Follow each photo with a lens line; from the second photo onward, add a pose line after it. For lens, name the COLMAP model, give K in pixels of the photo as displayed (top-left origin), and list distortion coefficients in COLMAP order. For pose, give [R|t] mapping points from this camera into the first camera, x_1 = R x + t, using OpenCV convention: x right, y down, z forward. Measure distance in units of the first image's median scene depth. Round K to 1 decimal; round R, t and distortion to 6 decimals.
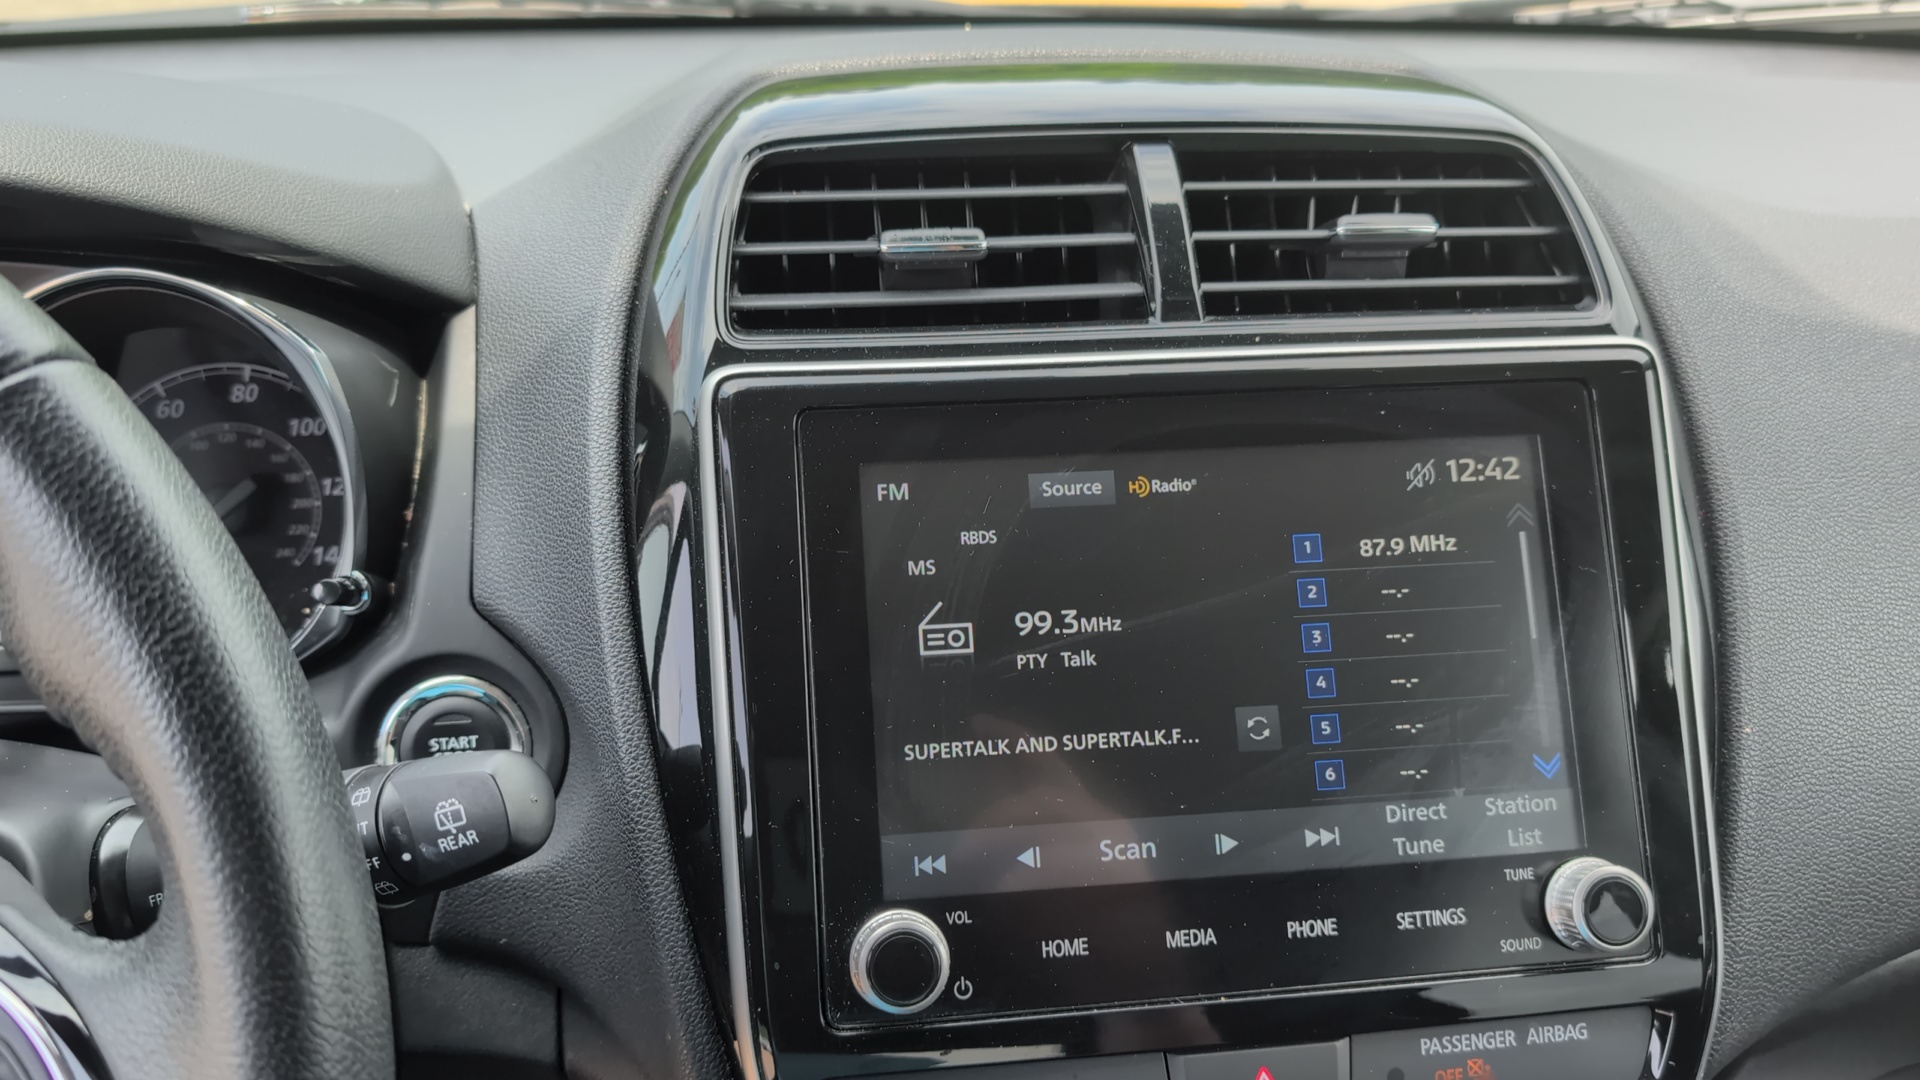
lens RADIAL K [[1613.2, 0, 972.9], [0, 1613.2, 515.4], [0, 0, 1]] dist [0.019529, -0.036293]
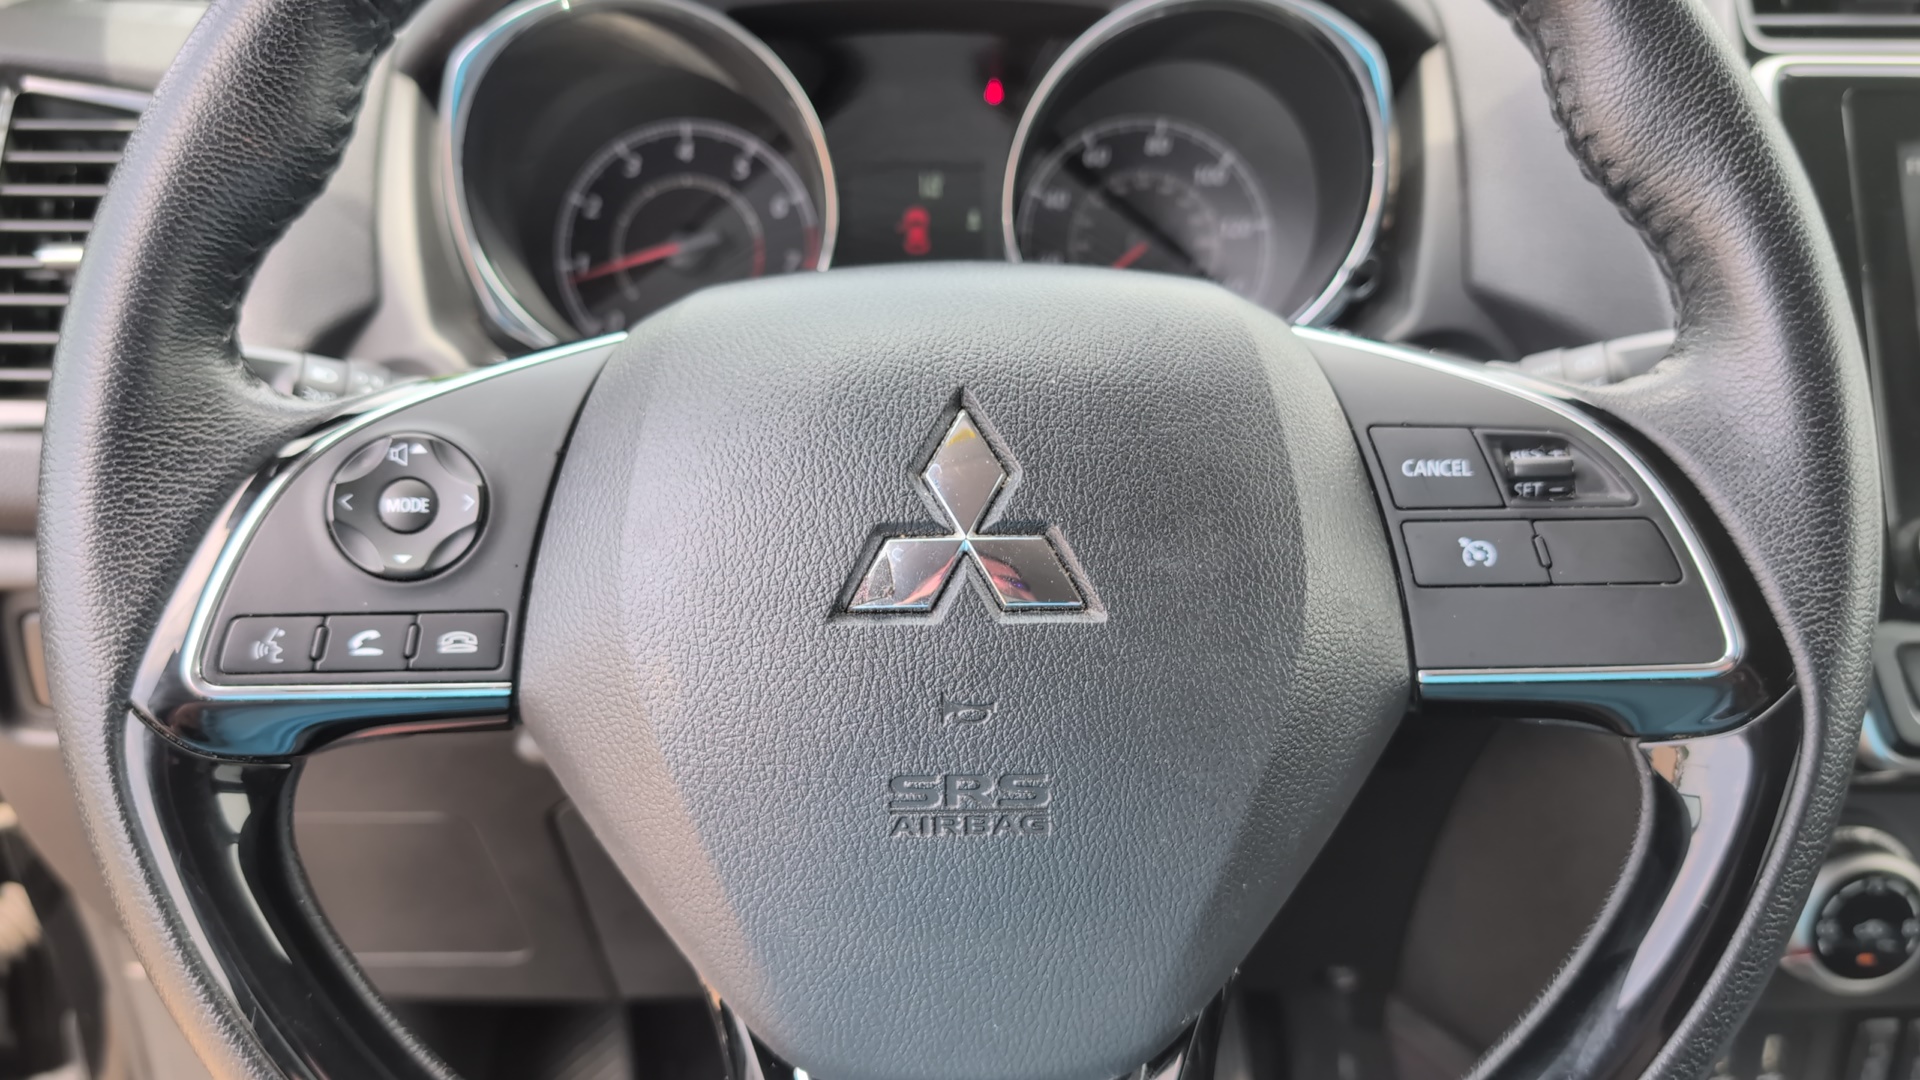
lens RADIAL K [[1613.2, 0, 968.4], [0, 1613.2, 580.0], [0, 0, 1]] dist [0.019529, -0.036293]
pose [[0.996321, 0.024825, -0.082031, -0.563433], [-0.022842, 0.999426, 0.025022, 0.242381], [0.082605, -0.023056, 0.996316, -0.189369]]
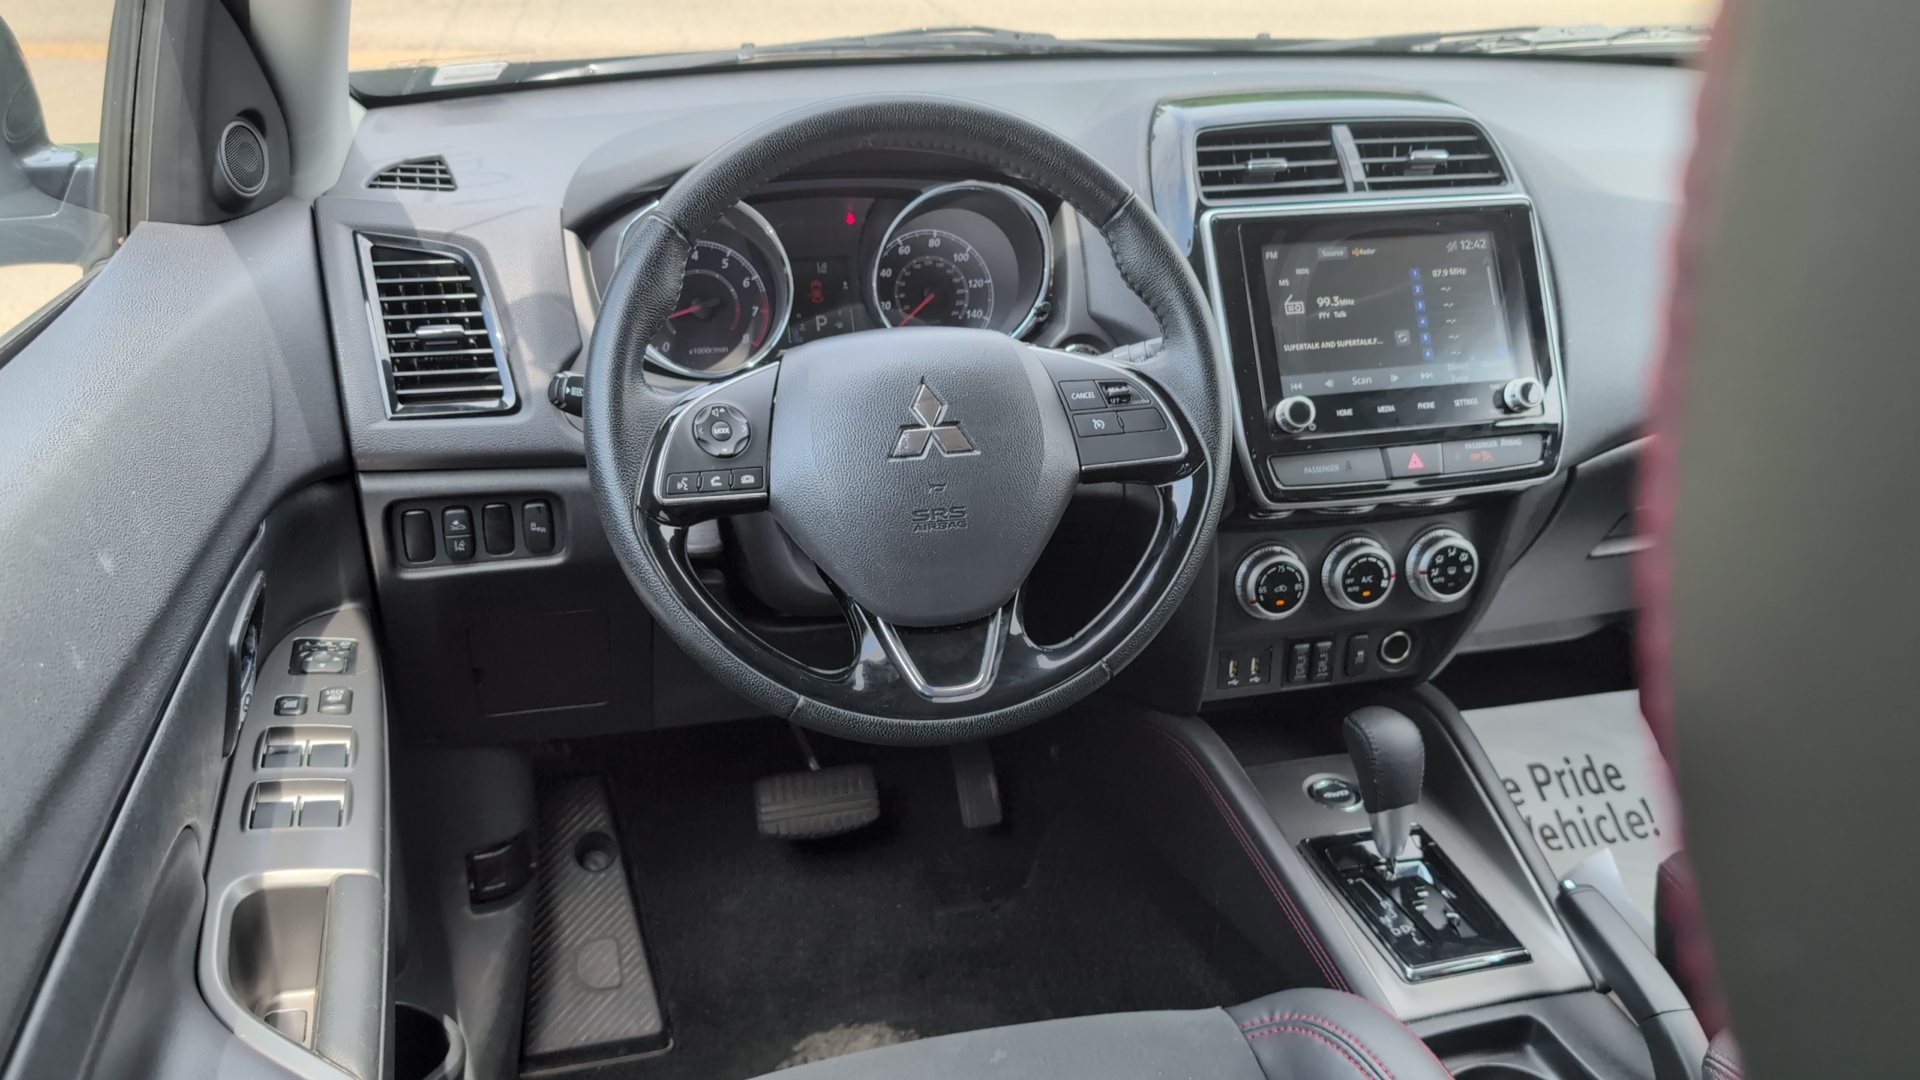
lens RADIAL K [[1613.2, 0, 979.9], [0, 1613.2, 539.3], [0, 0, 1]] dist [0.019529, -0.036293]
pose [[0.989401, -0.052019, 0.135575, -0.836038], [0.048201, 0.998347, 0.031296, 0.318259], [-0.136979, -0.024429, 0.990273, -1.477090]]
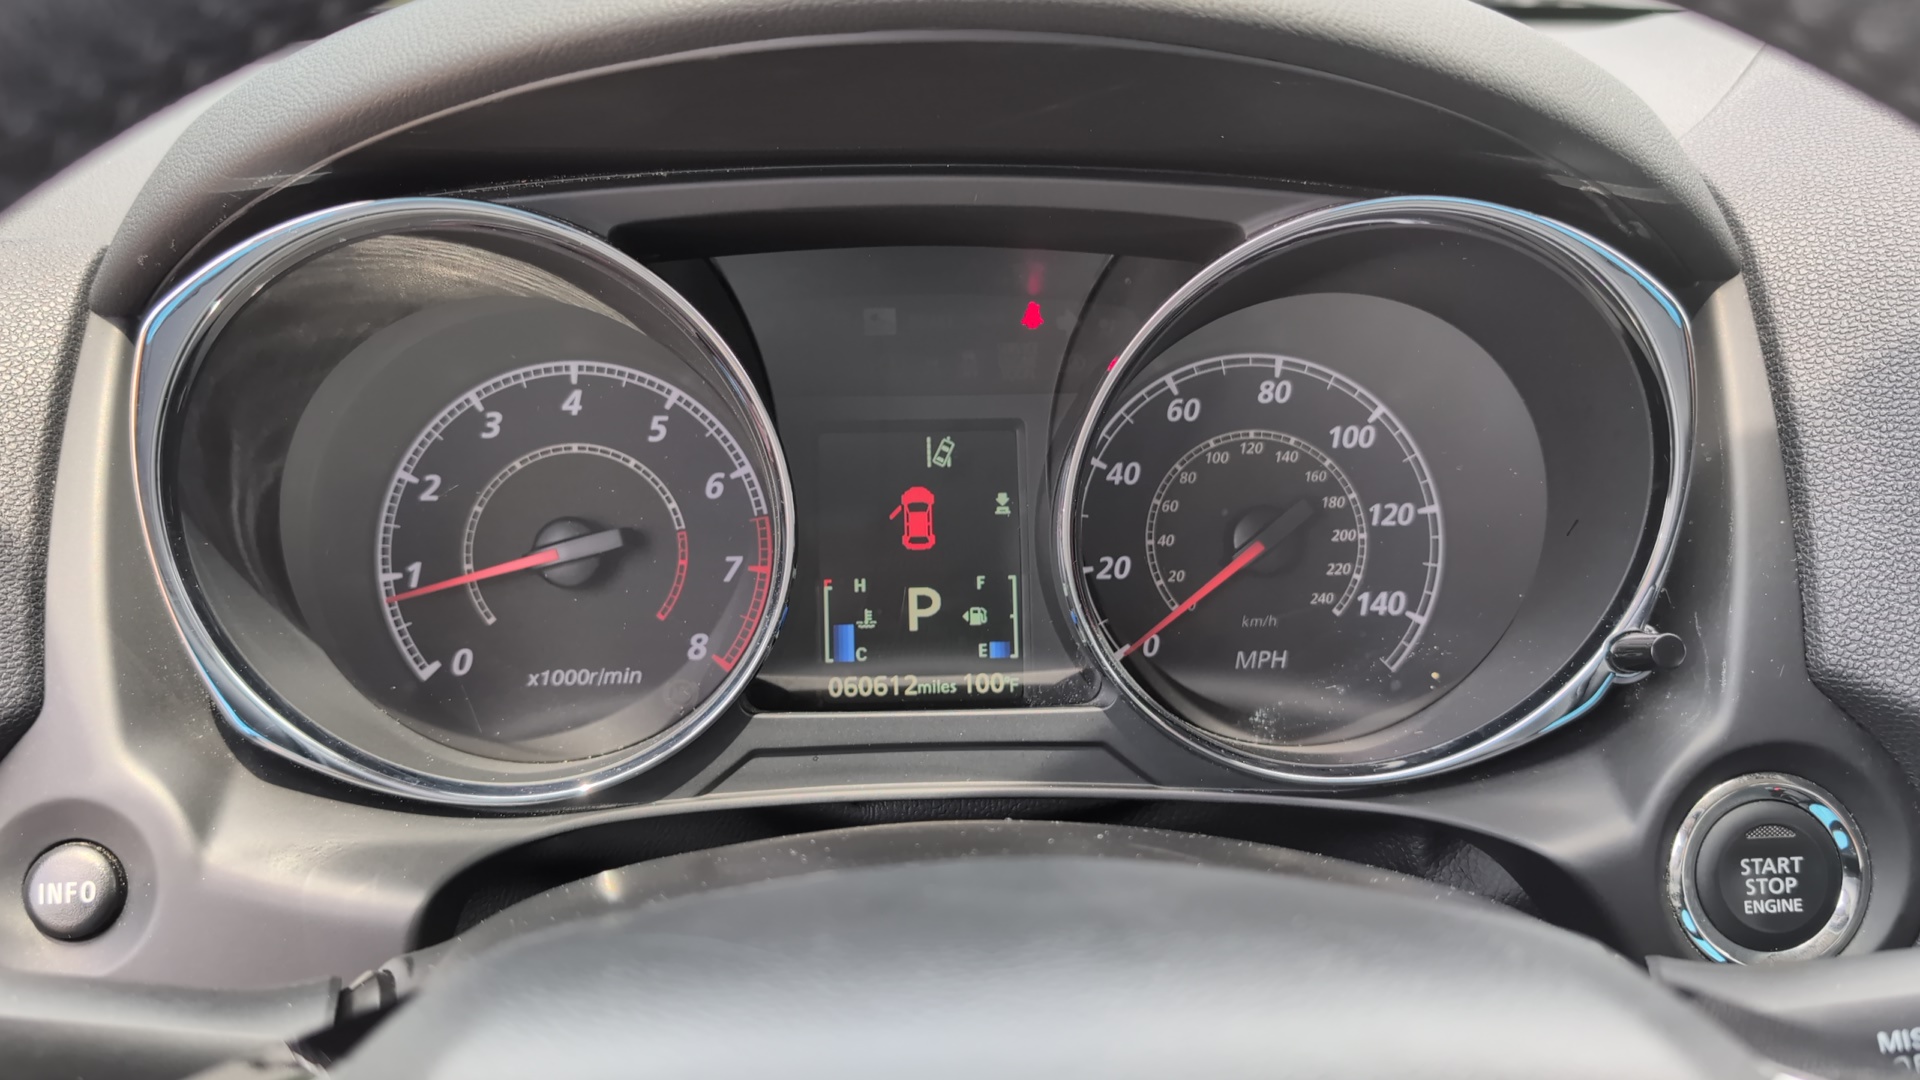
lens RADIAL K [[1613.2, 0, 953.8], [0, 1613.2, 550.7], [0, 0, 1]] dist [0.019529, -0.036293]
pose [[0.997163, 0.021810, -0.072043, -0.638150], [-0.023529, 0.999456, -0.023102, 0.025975], [0.071500, 0.024732, 0.997134, 0.253400]]
